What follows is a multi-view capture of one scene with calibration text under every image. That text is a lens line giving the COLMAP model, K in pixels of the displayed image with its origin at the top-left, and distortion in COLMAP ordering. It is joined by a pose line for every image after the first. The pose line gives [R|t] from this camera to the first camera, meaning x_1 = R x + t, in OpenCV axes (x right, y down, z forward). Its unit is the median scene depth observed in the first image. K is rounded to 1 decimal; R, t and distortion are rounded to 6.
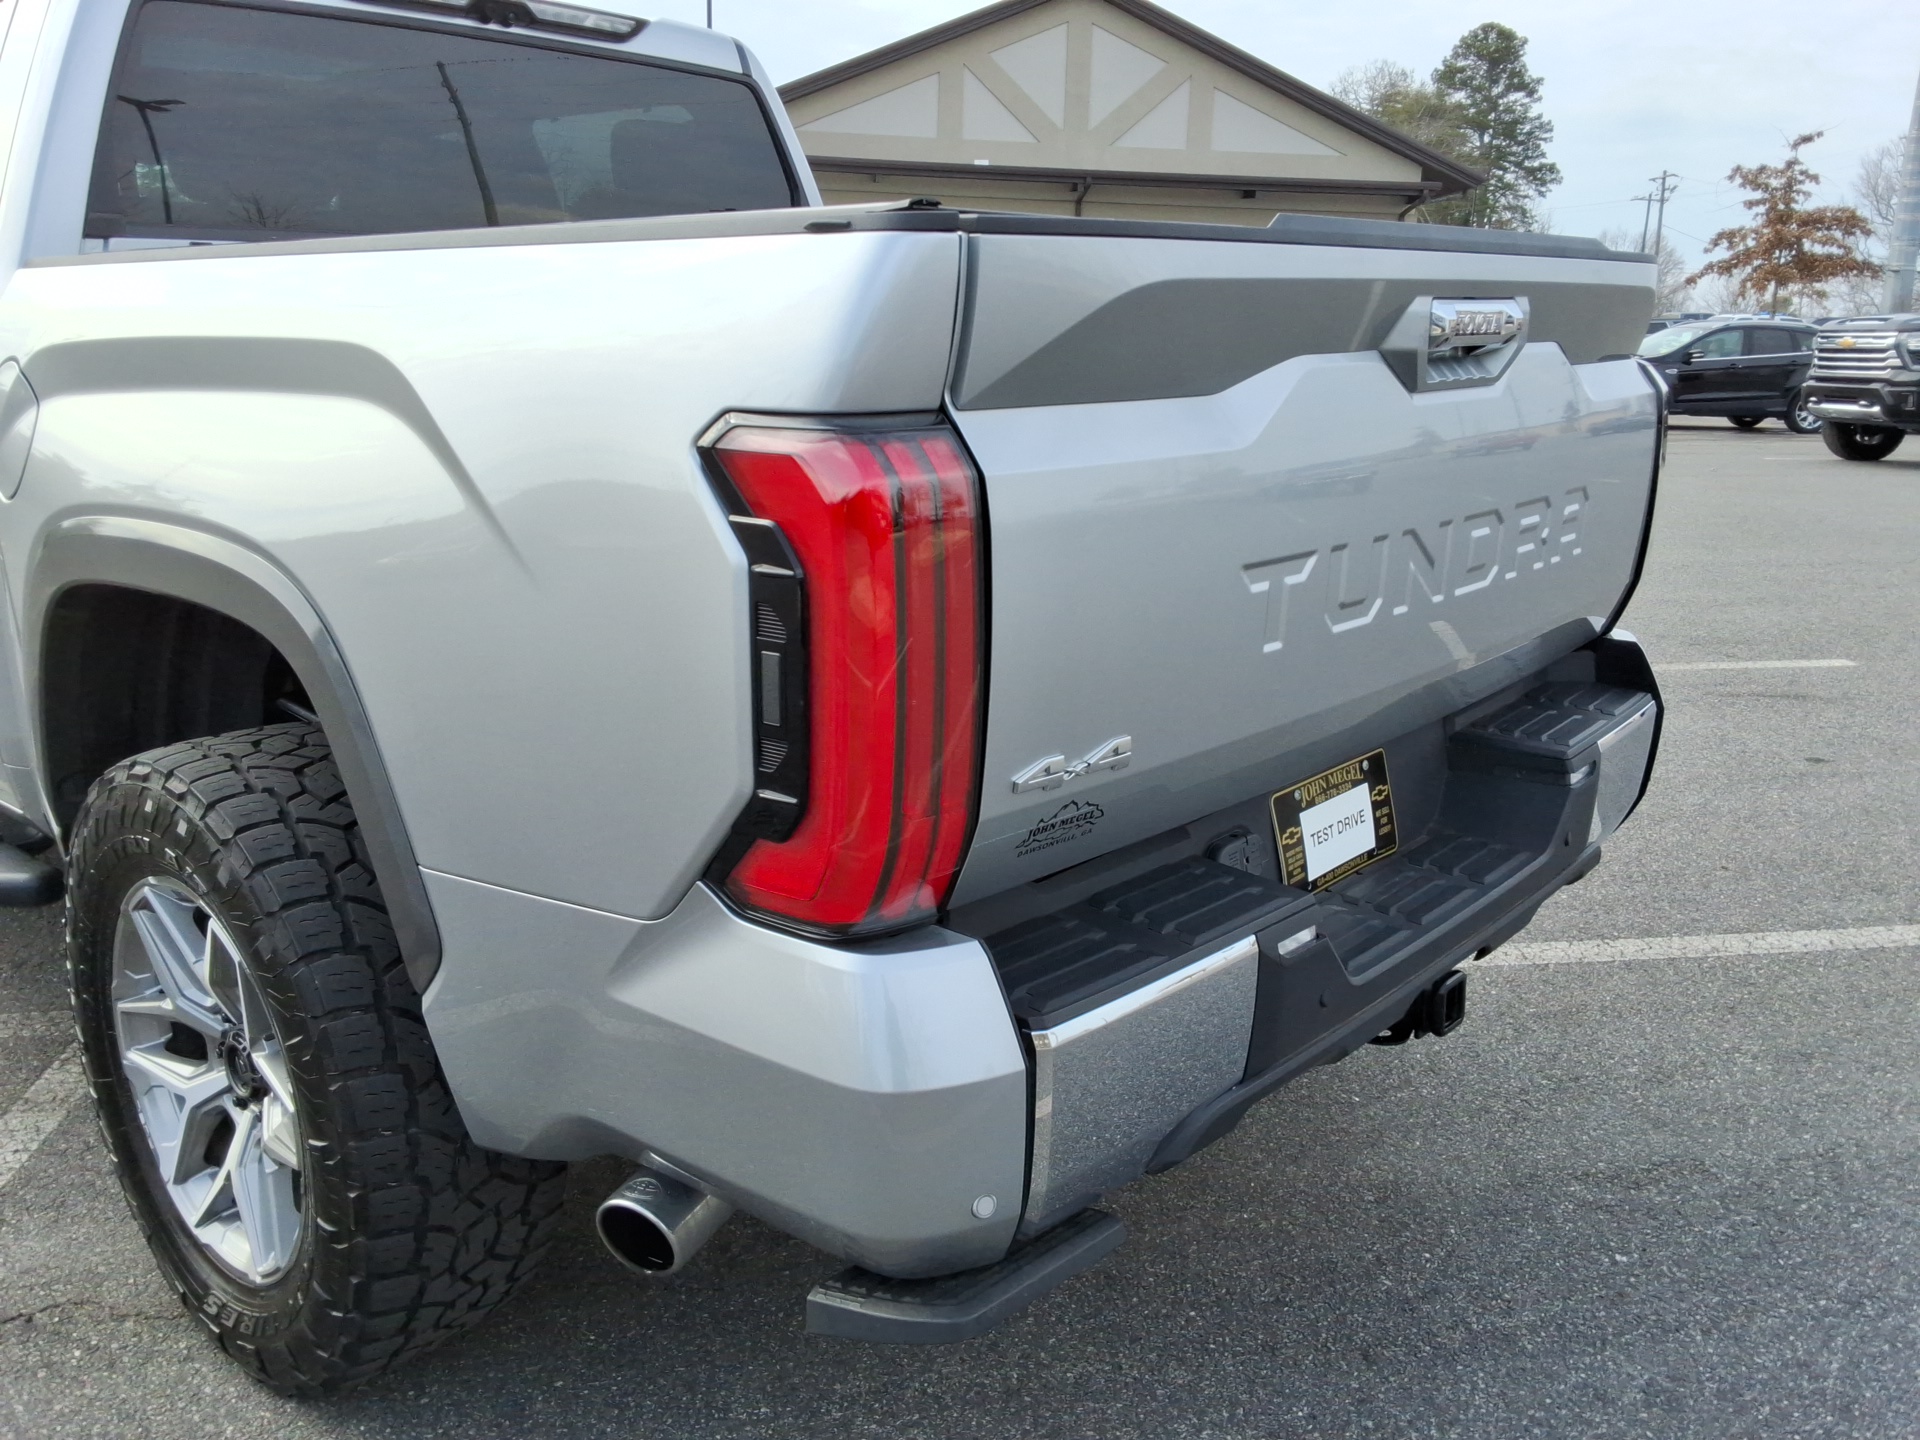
lens RADIAL K [[1534.5, 0, 974.4], [0, 1534.5, 698.6], [0, 0, 1]] dist [0.140798, -0.227433]
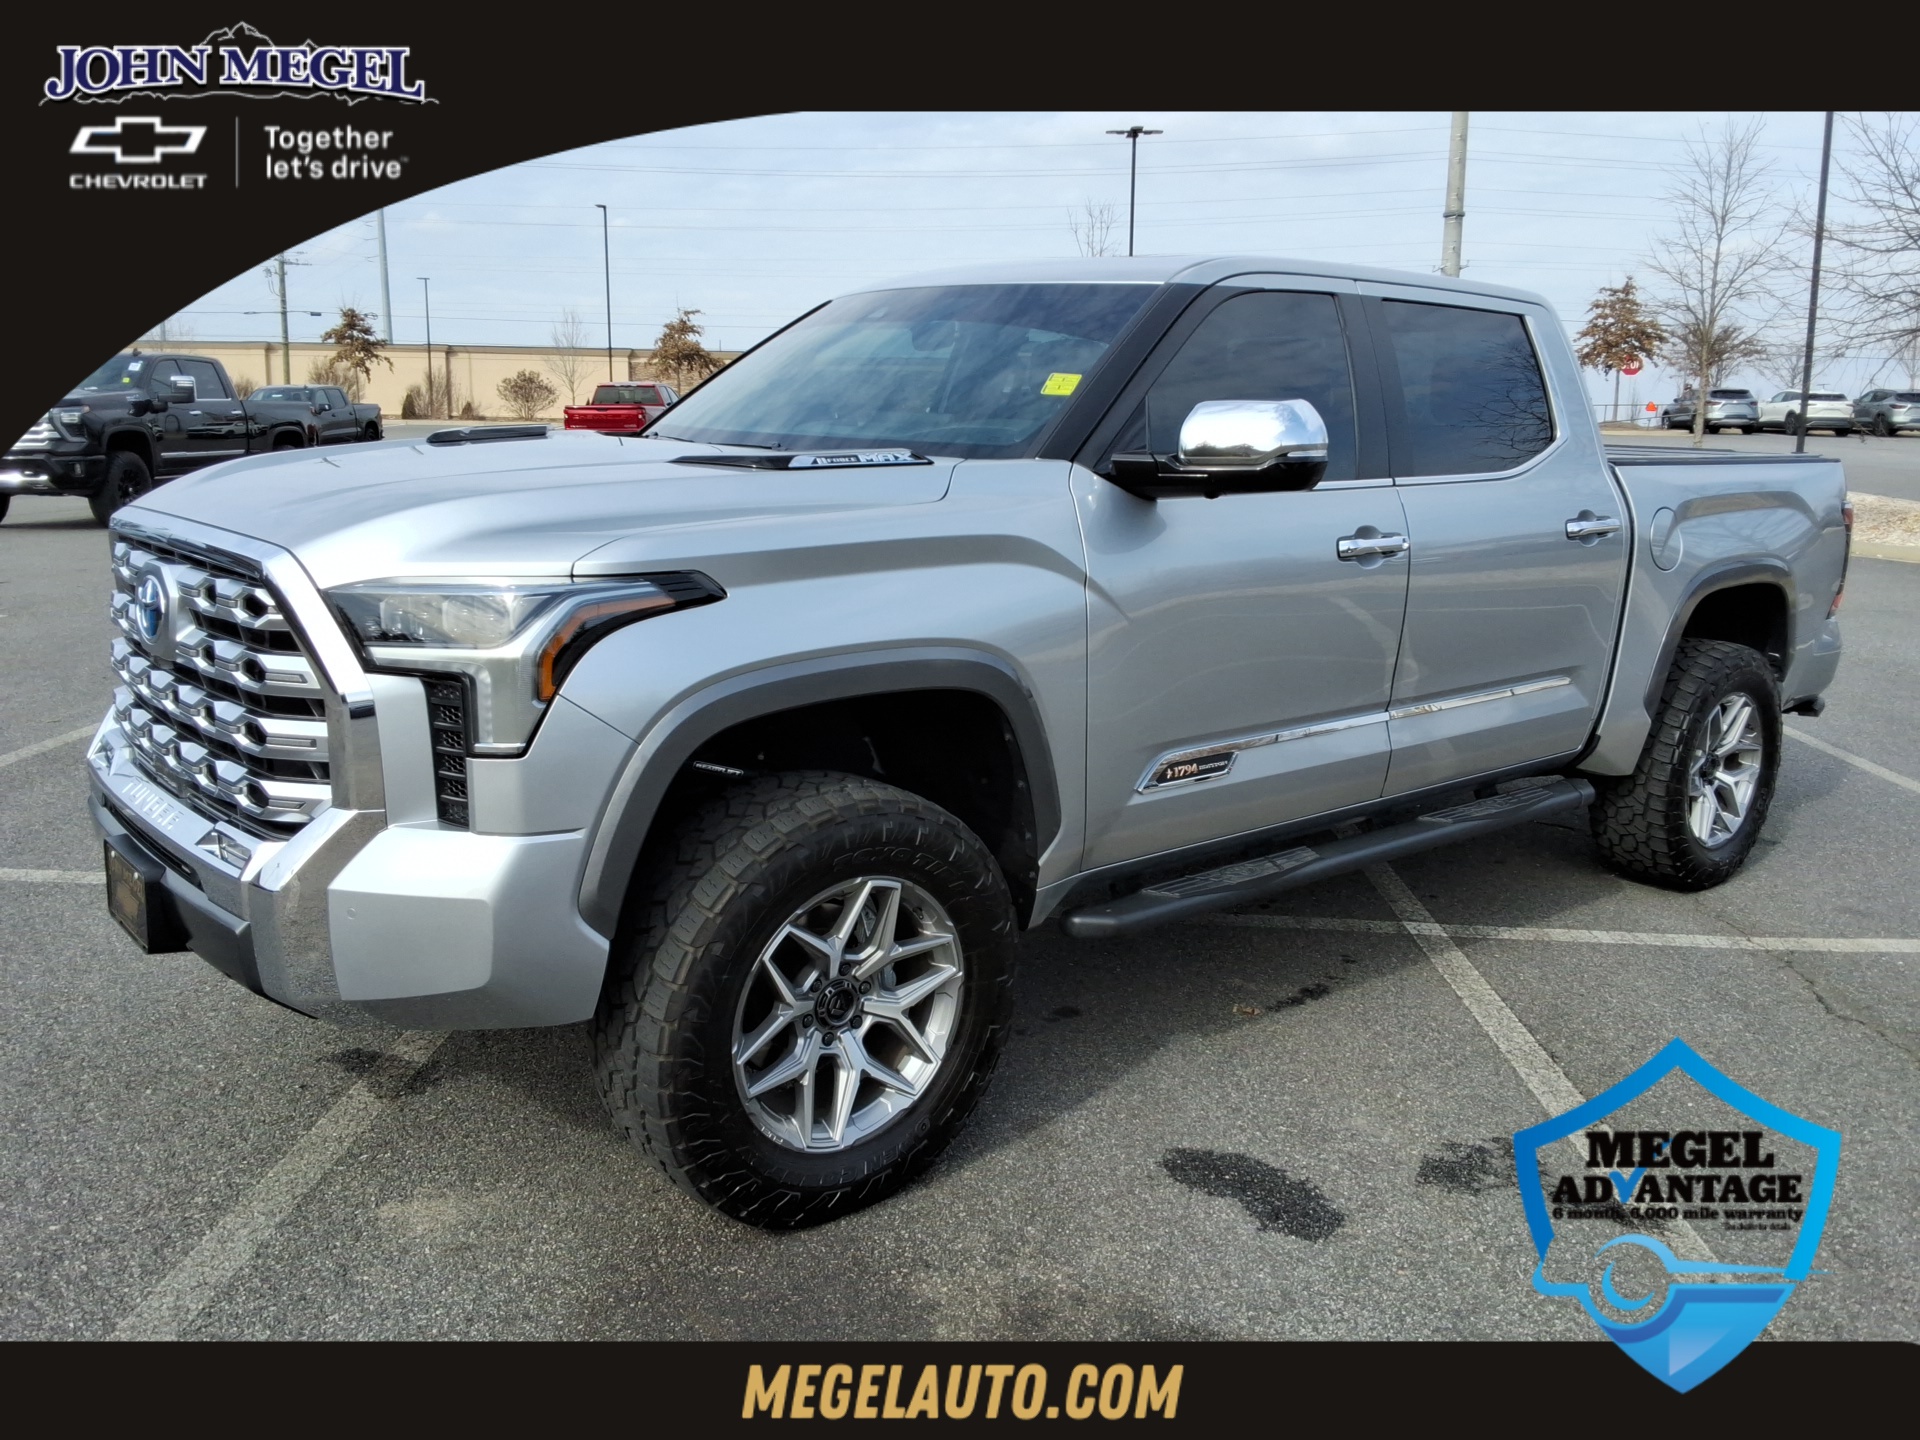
lens RADIAL K [[1534.5, 0, 974.4], [0, 1534.5, 698.6], [0, 0, 1]] dist [0.140798, -0.227433]
pose [[0.139336, -0.183376, 0.973118, -2.222069], [0.208222, 0.966159, 0.152250, -0.373476], [-0.968106, 0.181411, 0.172803, 1.204361]]
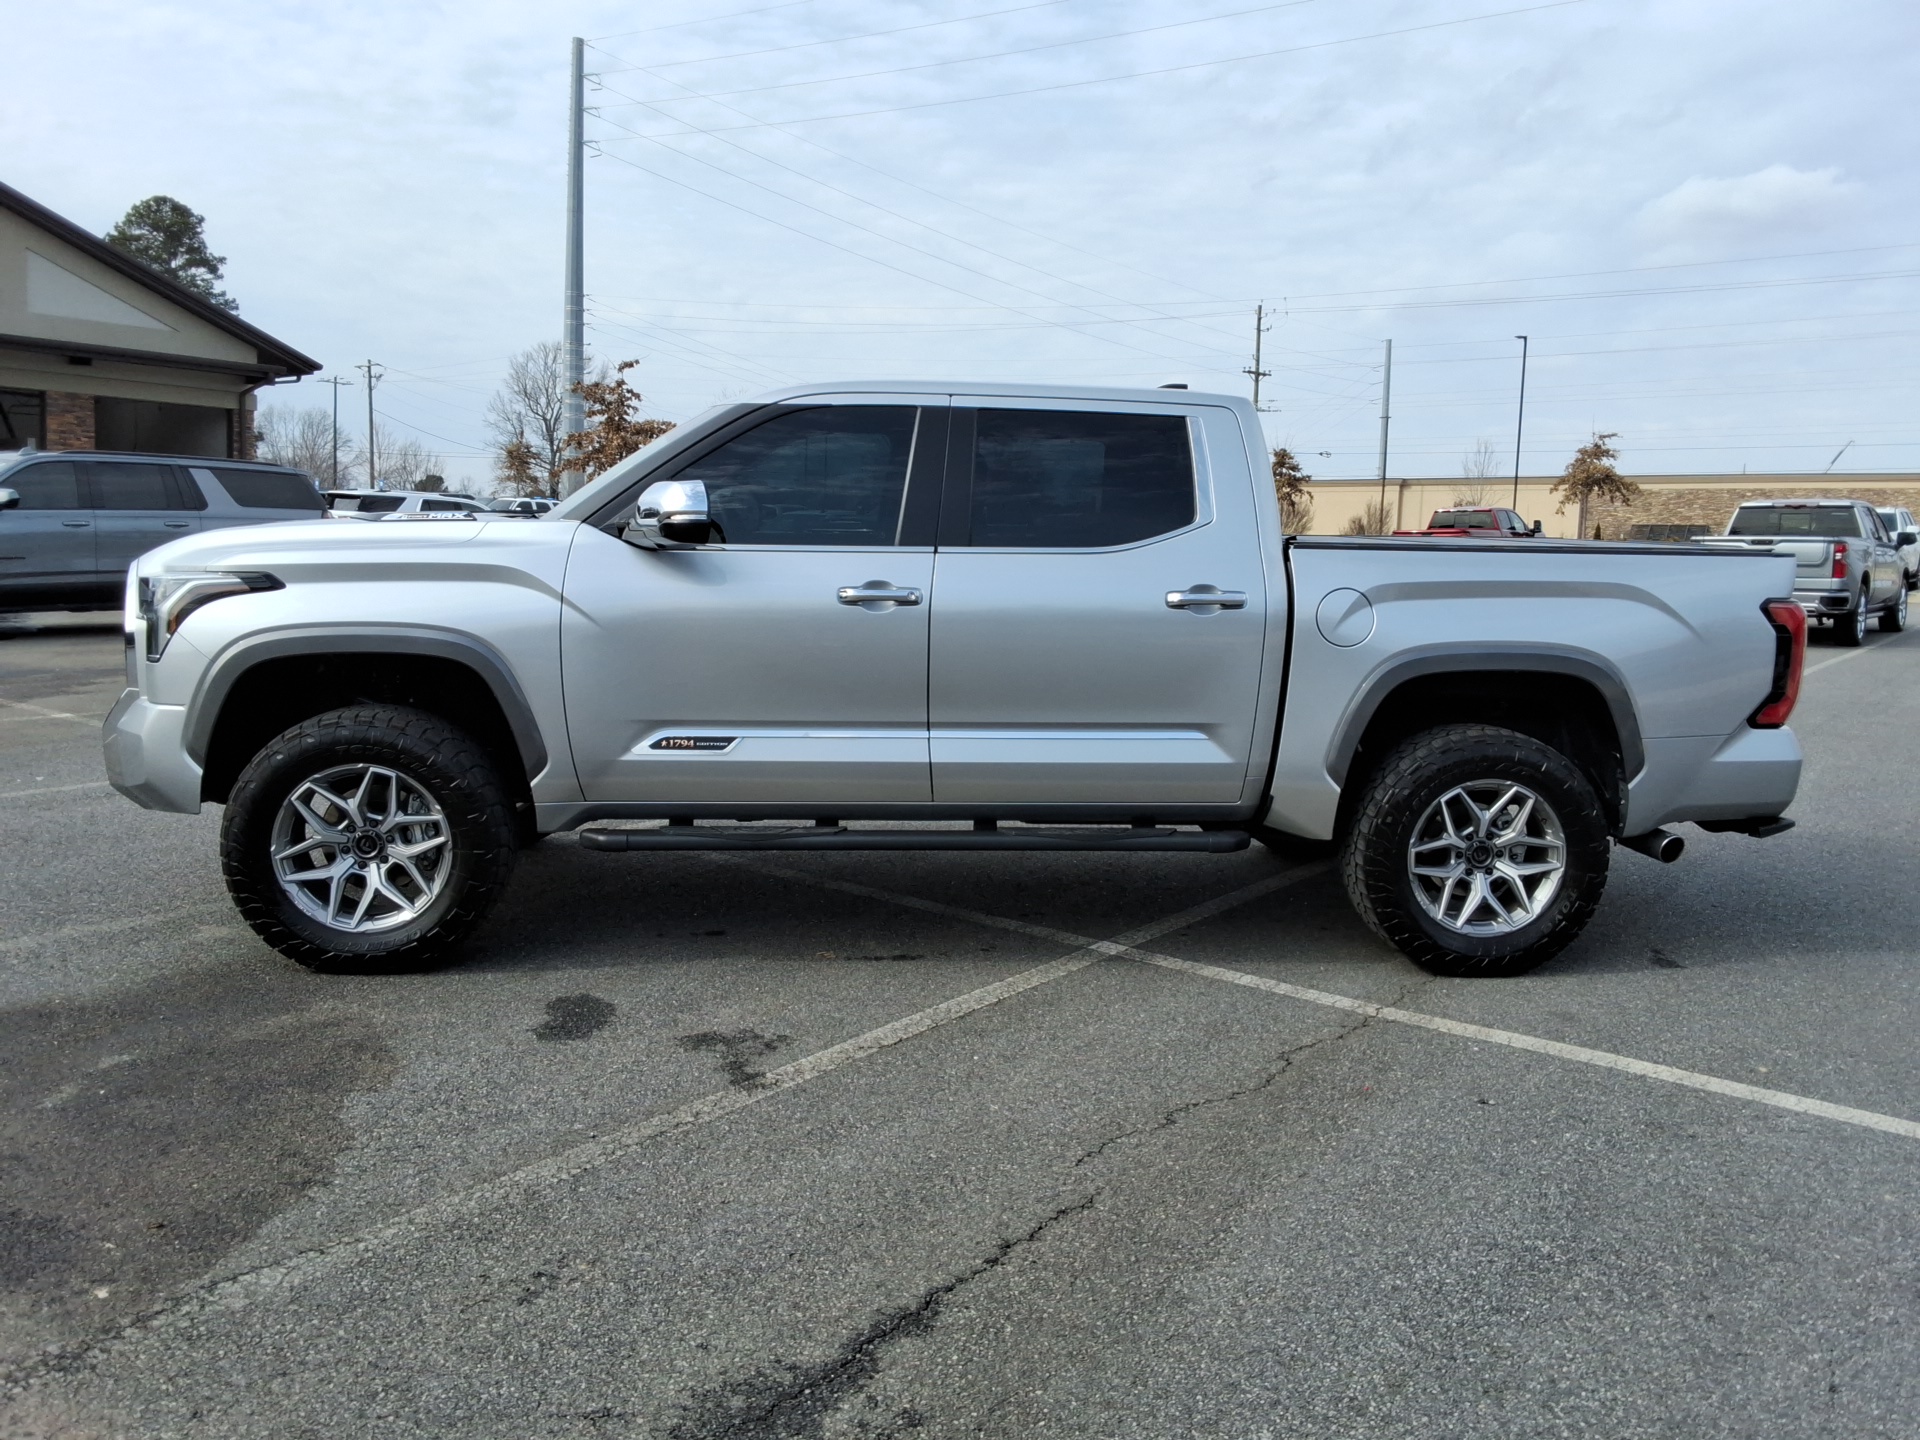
lens RADIAL K [[1534.5, 0, 974.4], [0, 1534.5, 698.6], [0, 0, 1]] dist [0.140798, -0.227433]
pose [[0.689930, -0.072933, 0.720192, -2.028711], [0.148074, 0.988093, -0.041788, -0.027208], [-0.708569, 0.135472, 0.692515, -0.161532]]
